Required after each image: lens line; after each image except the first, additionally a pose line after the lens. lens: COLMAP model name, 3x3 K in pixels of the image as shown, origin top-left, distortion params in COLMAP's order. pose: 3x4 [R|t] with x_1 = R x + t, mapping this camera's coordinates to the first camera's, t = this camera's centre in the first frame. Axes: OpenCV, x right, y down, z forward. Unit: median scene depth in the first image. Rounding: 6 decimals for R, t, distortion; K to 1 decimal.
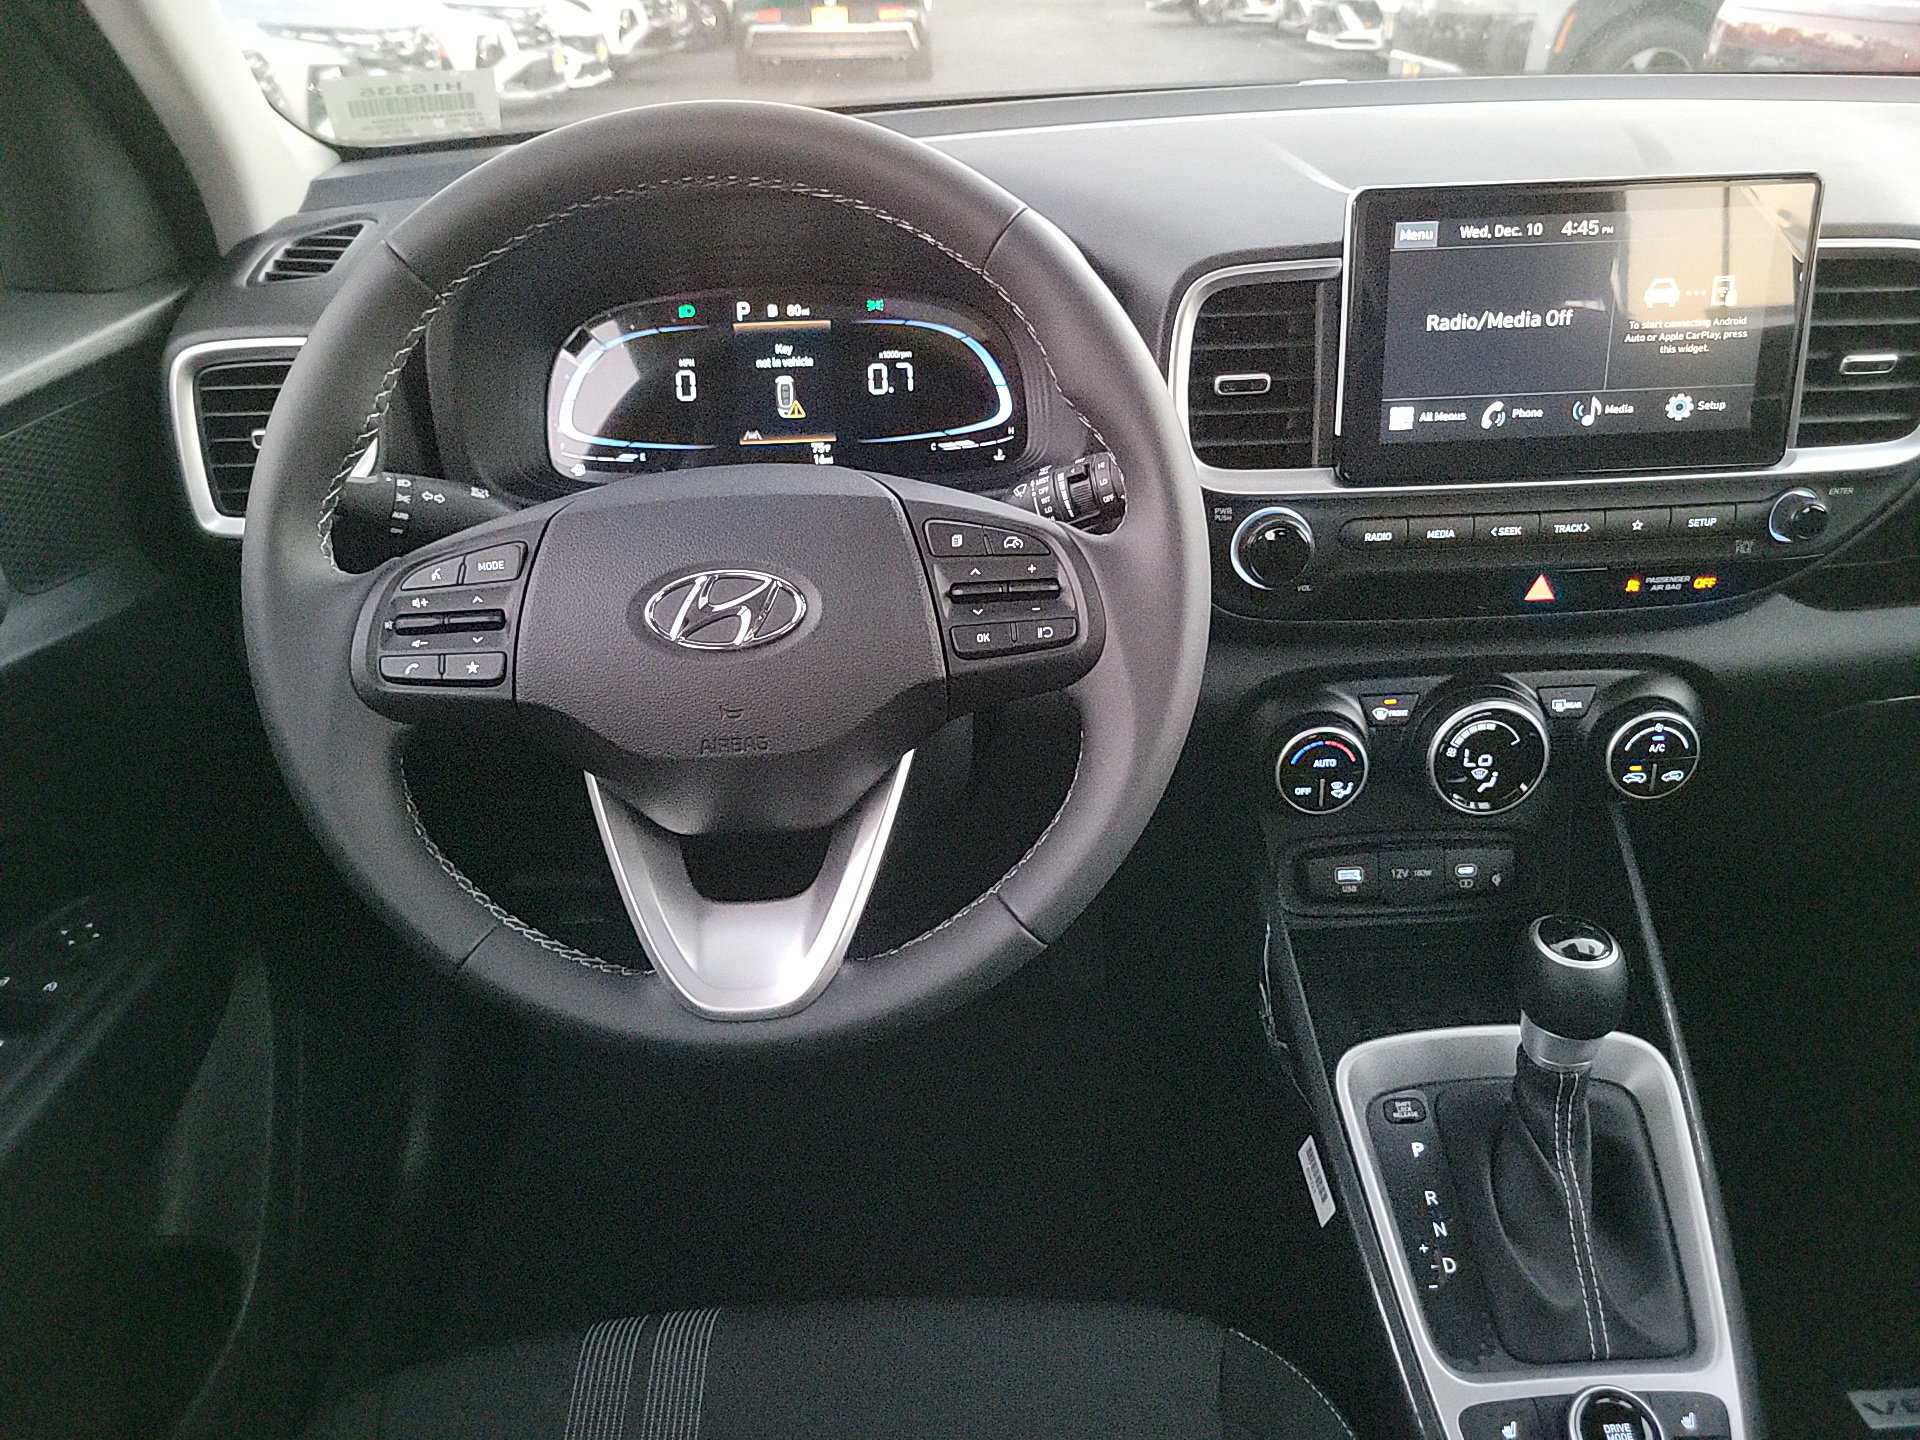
lens RADIAL K [[1478.1, 0, 994.4], [0, 1478.1, 719.2], [0, 0, 1]] dist [0.039739, -0.001154]
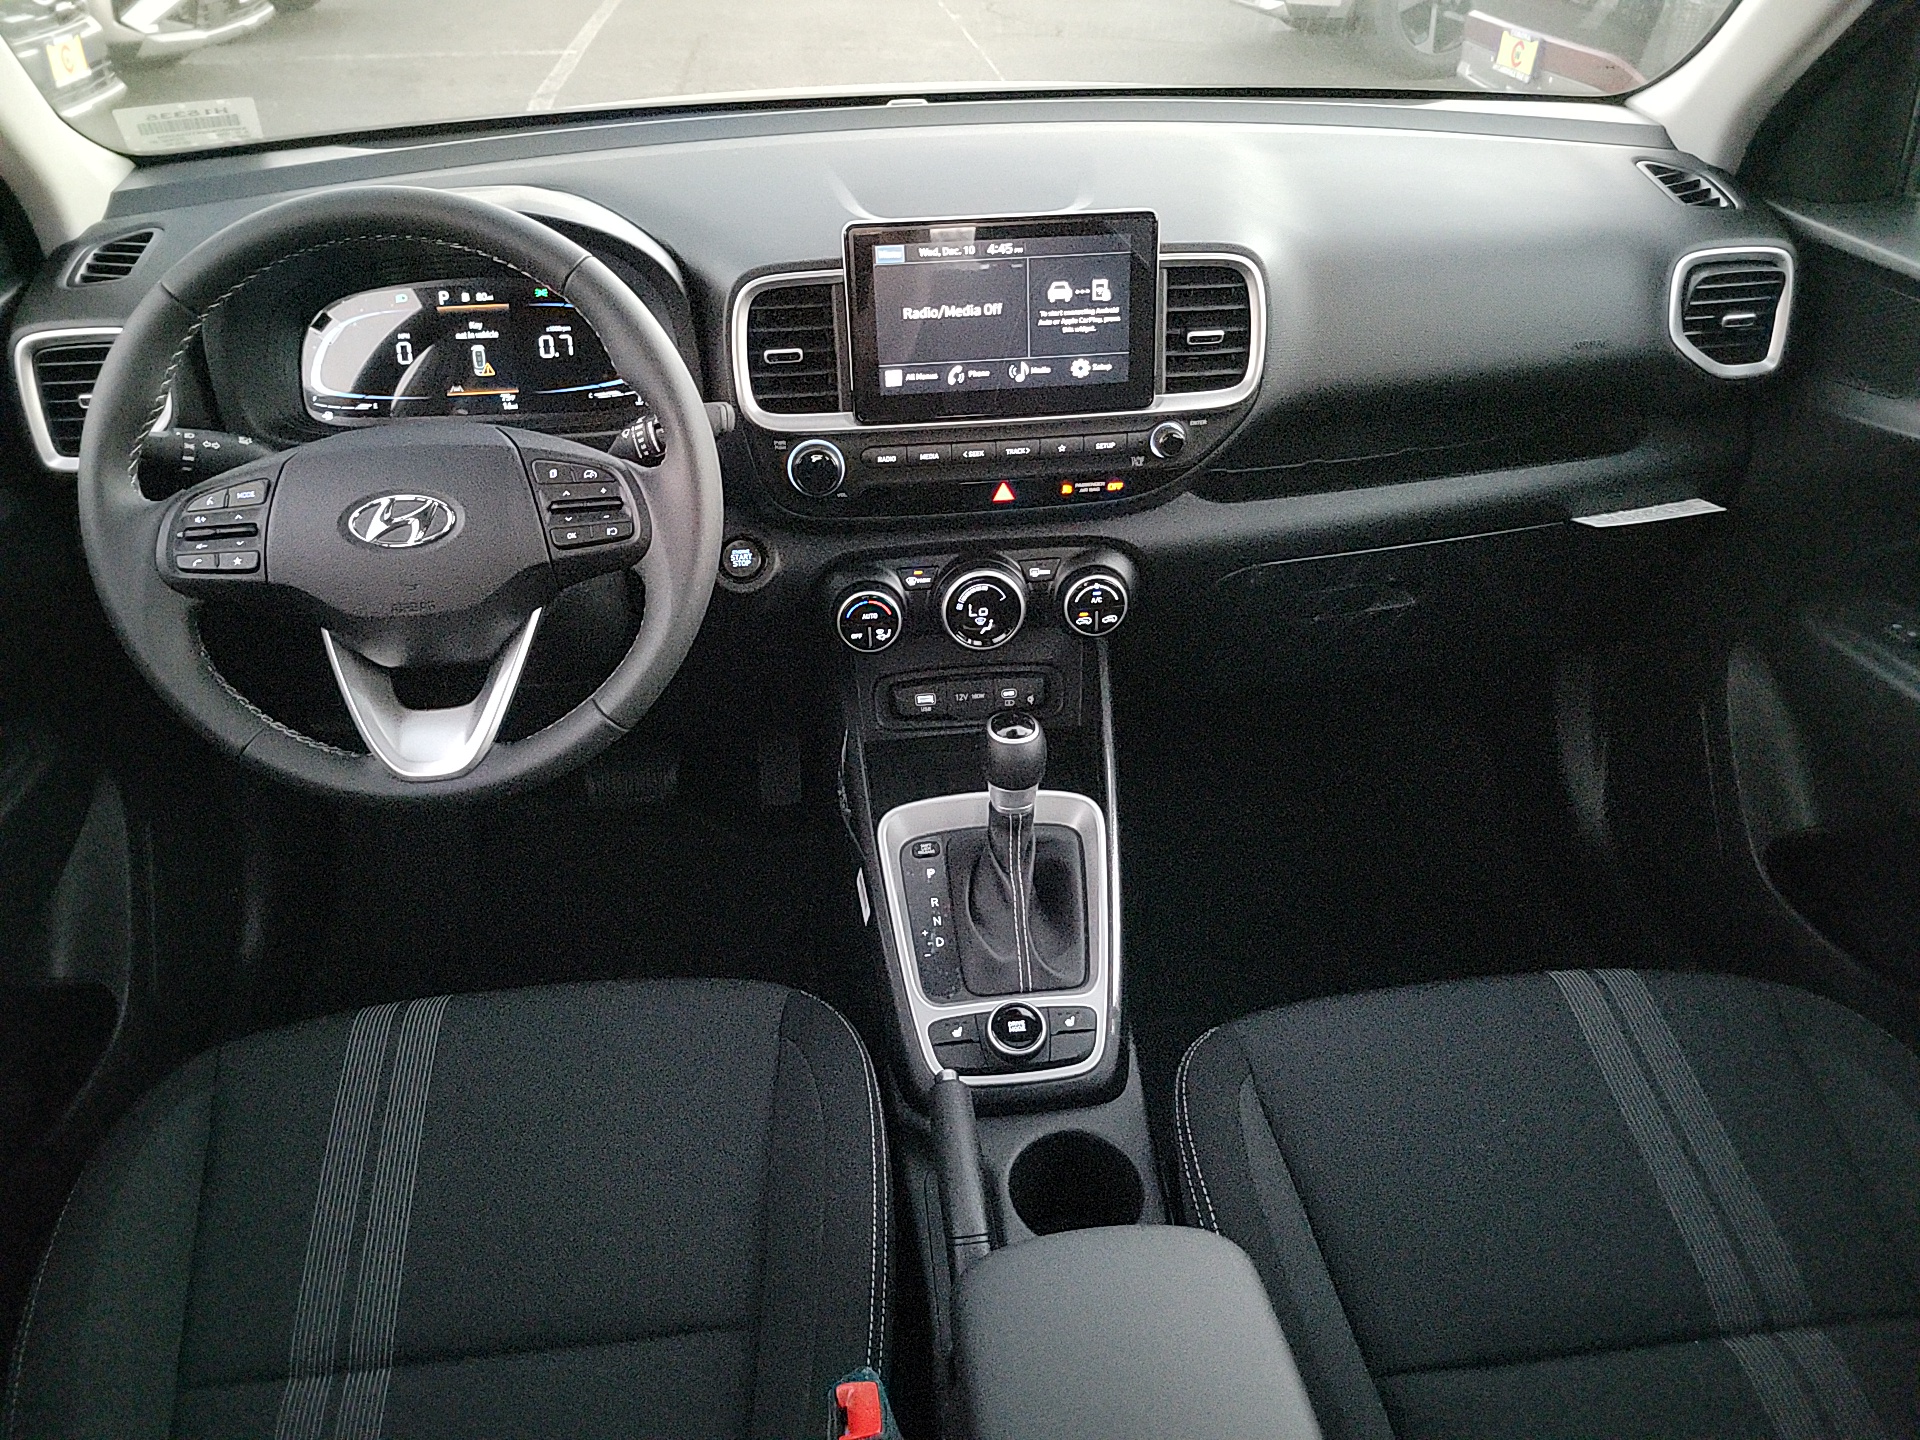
lens RADIAL K [[1466.0, 0, 960.0], [0, 1466.0, 720.0], [0, 0, 1]] dist [0.044462, -0.005452]
pose [[0.997895, -0.029264, 0.057878, 0.241851], [0.024651, 0.996580, 0.078869, 0.021290], [-0.059988, -0.077276, 0.995203, -0.471643]]
